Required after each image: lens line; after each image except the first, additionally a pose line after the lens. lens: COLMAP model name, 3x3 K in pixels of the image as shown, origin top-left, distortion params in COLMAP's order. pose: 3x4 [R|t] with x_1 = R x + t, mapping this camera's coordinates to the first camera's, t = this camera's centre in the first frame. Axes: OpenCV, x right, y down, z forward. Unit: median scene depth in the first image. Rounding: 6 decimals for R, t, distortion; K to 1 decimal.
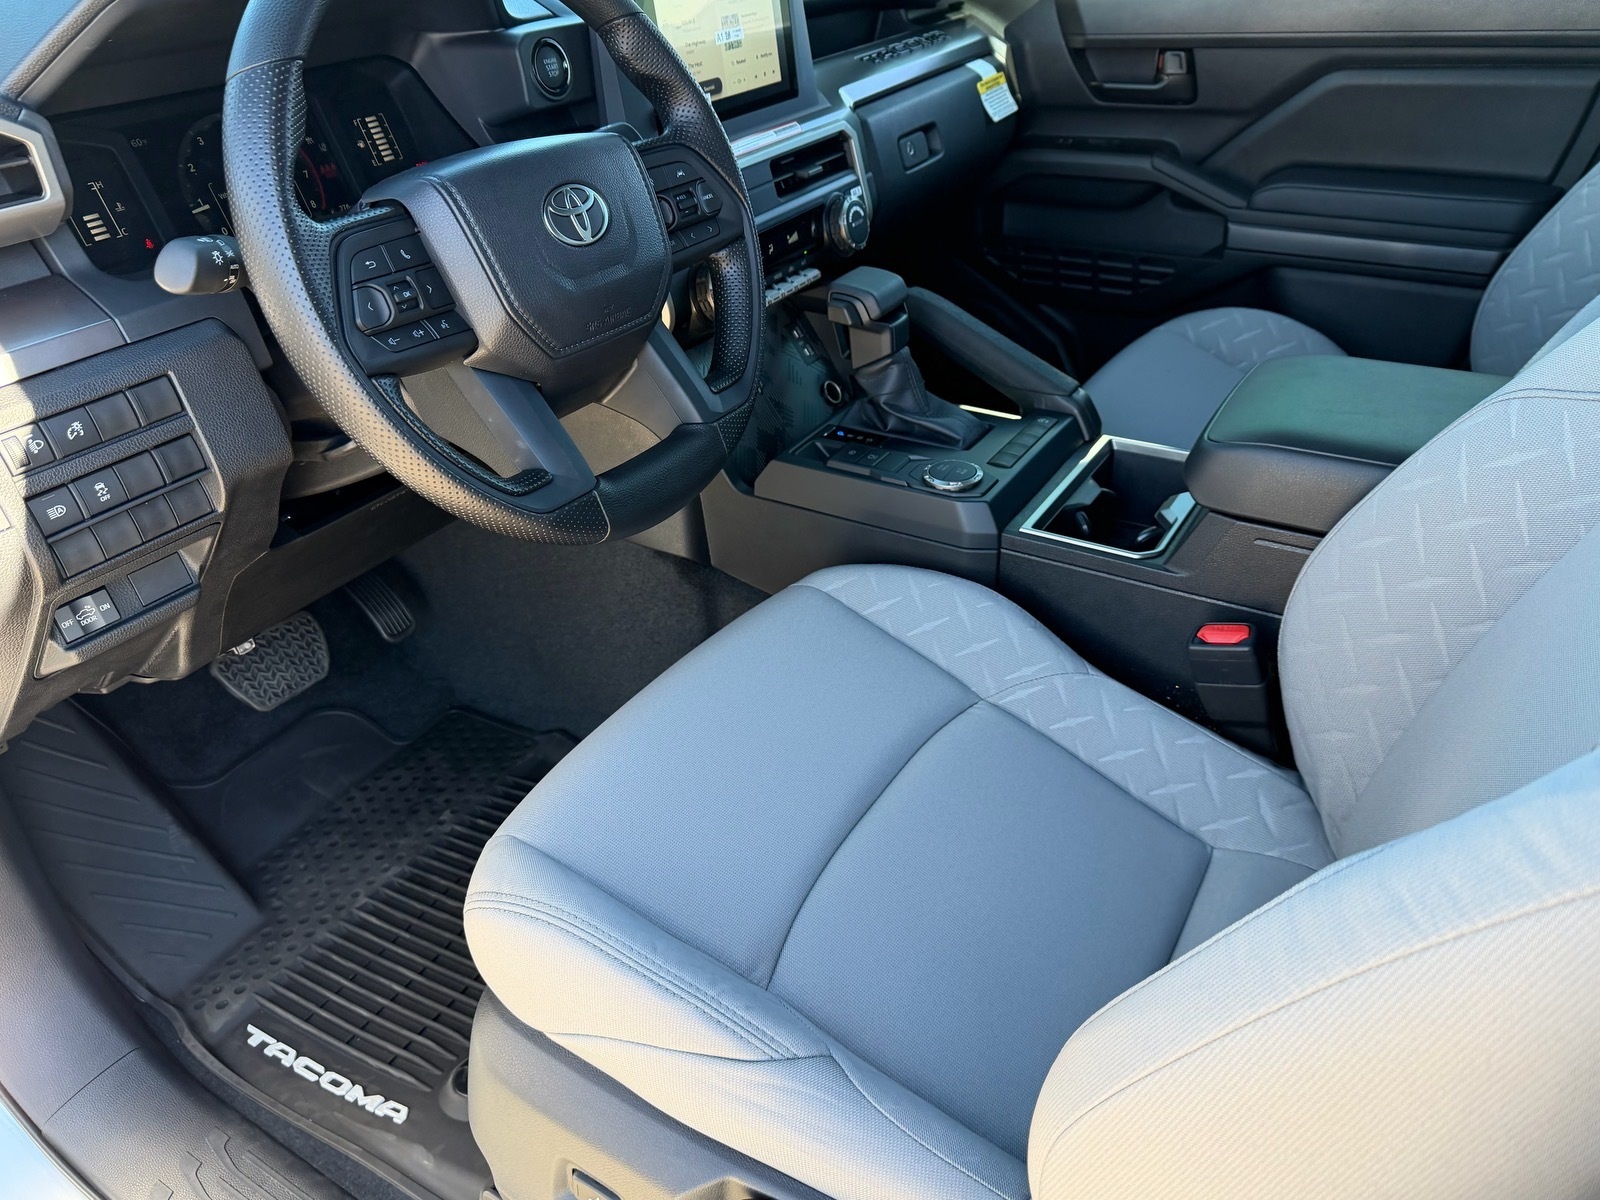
lens RADIAL K [[1148.3, 0, 802.5], [0, 1148.3, 606.0], [0, 0, 1]] dist [0.091124, -0.148773]
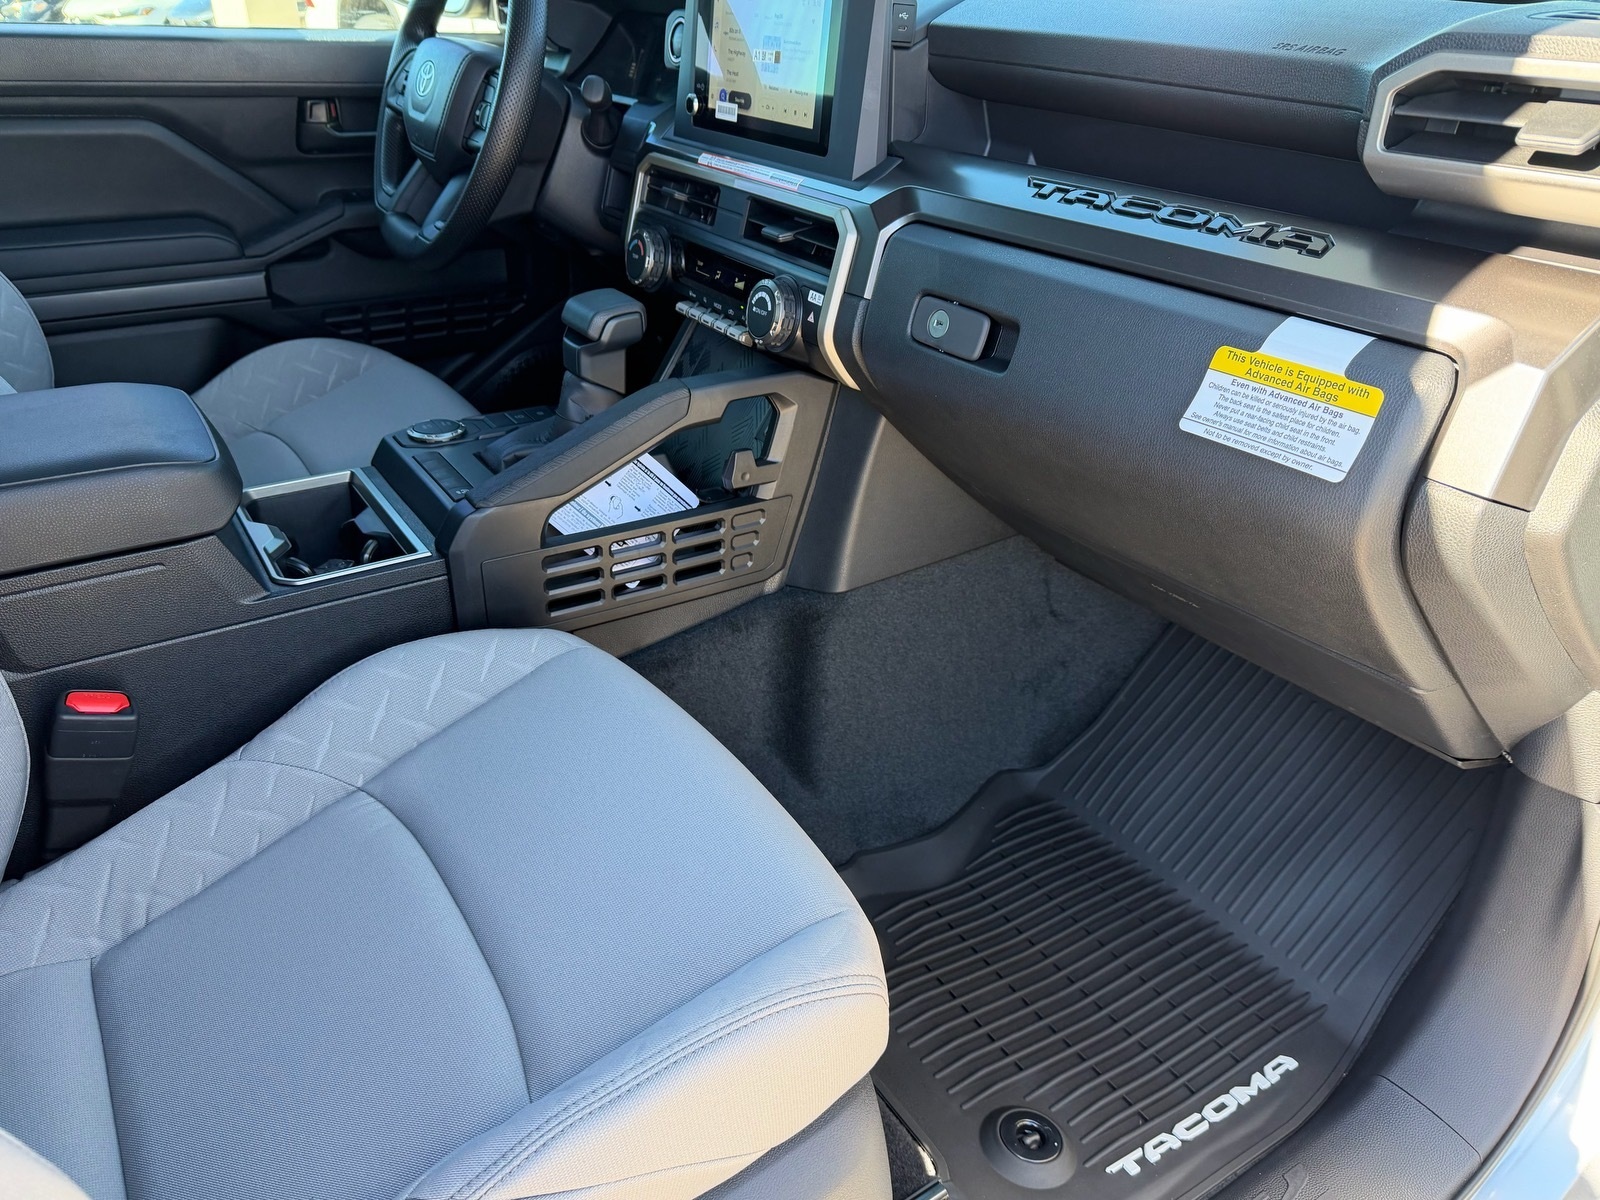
lens RADIAL K [[1163.8, 0, 800.0], [0, 1163.8, 600.0], [0, 0, 1]] dist [0.097390, -0.194390]
pose [[-0.430658, 0.458716, -0.777247, 0.830611], [-0.486483, 0.607390, 0.628021, -0.798100], [0.760176, 0.648580, -0.038420, 1.281840]]
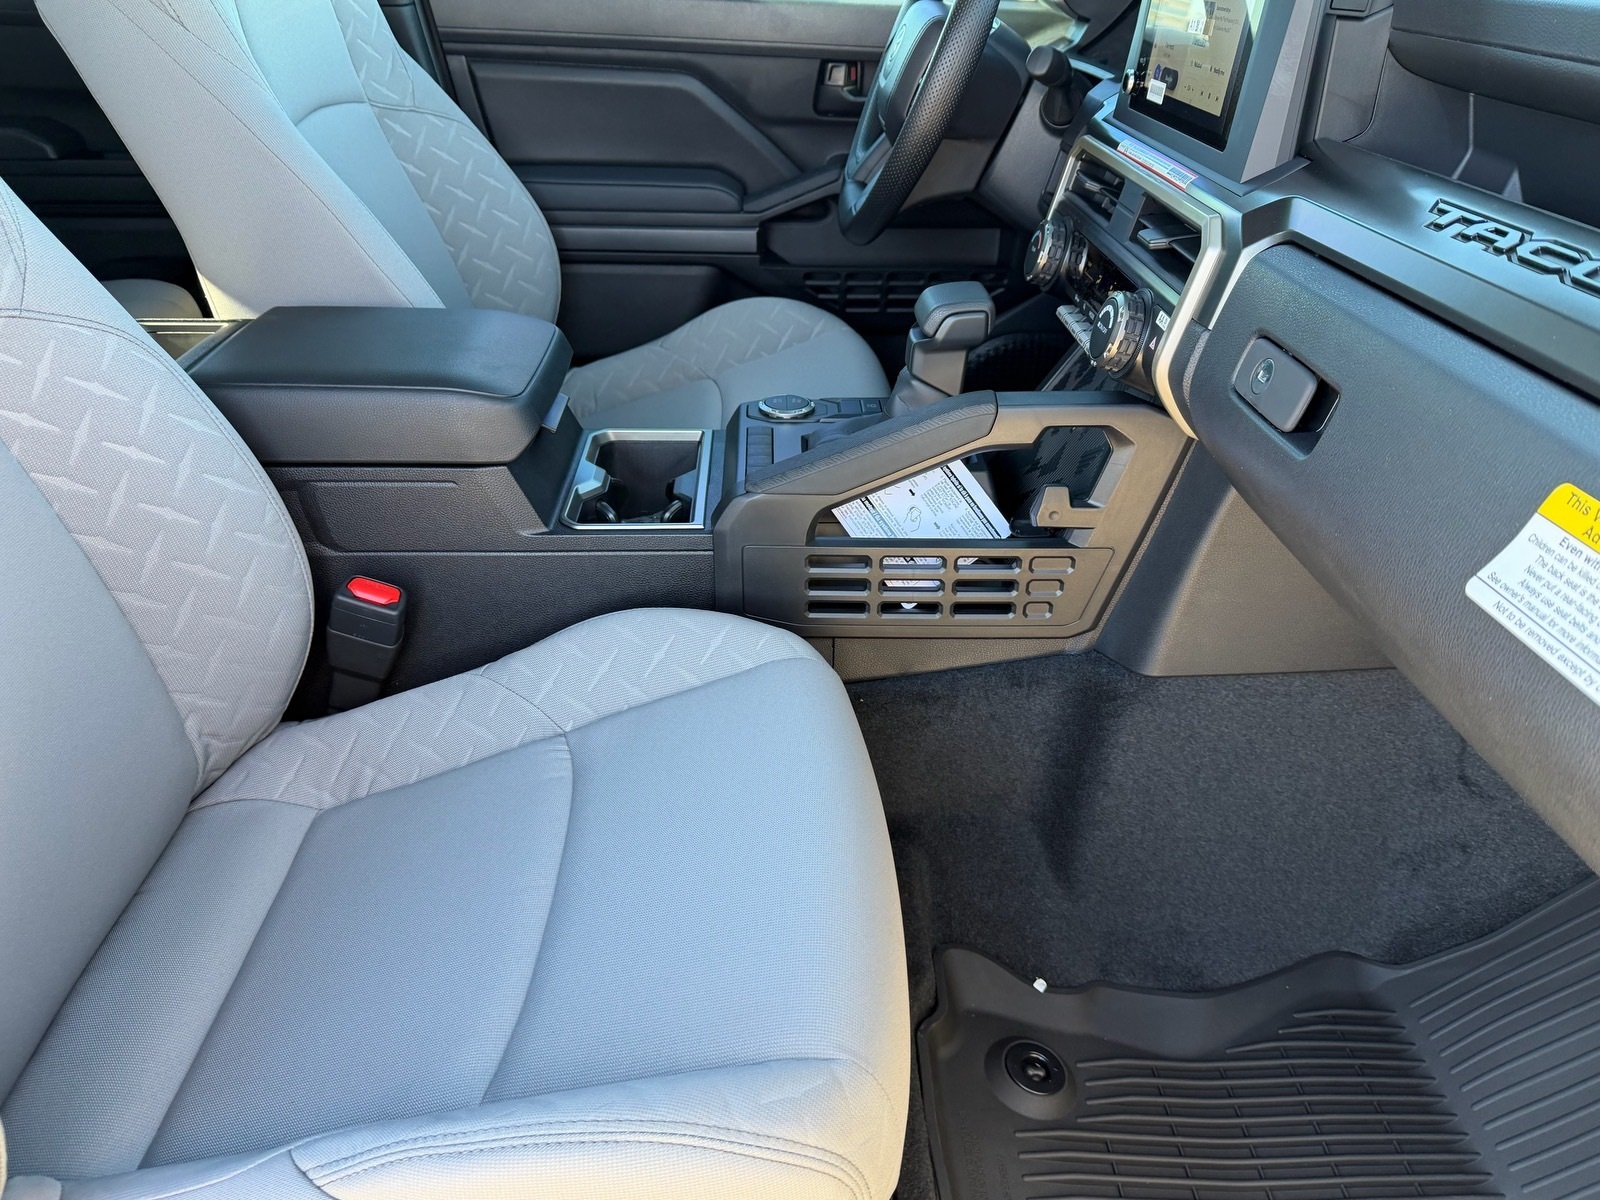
lens RADIAL K [[1157.4, 0, 795.3], [0, 1157.4, 603.4], [0, 0, 1]] dist [0.103416, -0.185929]
pose [[-0.837243, 0.305002, -0.453869, 0.606867], [-0.268356, 0.494007, 0.827008, -0.835964], [0.476454, 0.814205, -0.331755, 1.379345]]
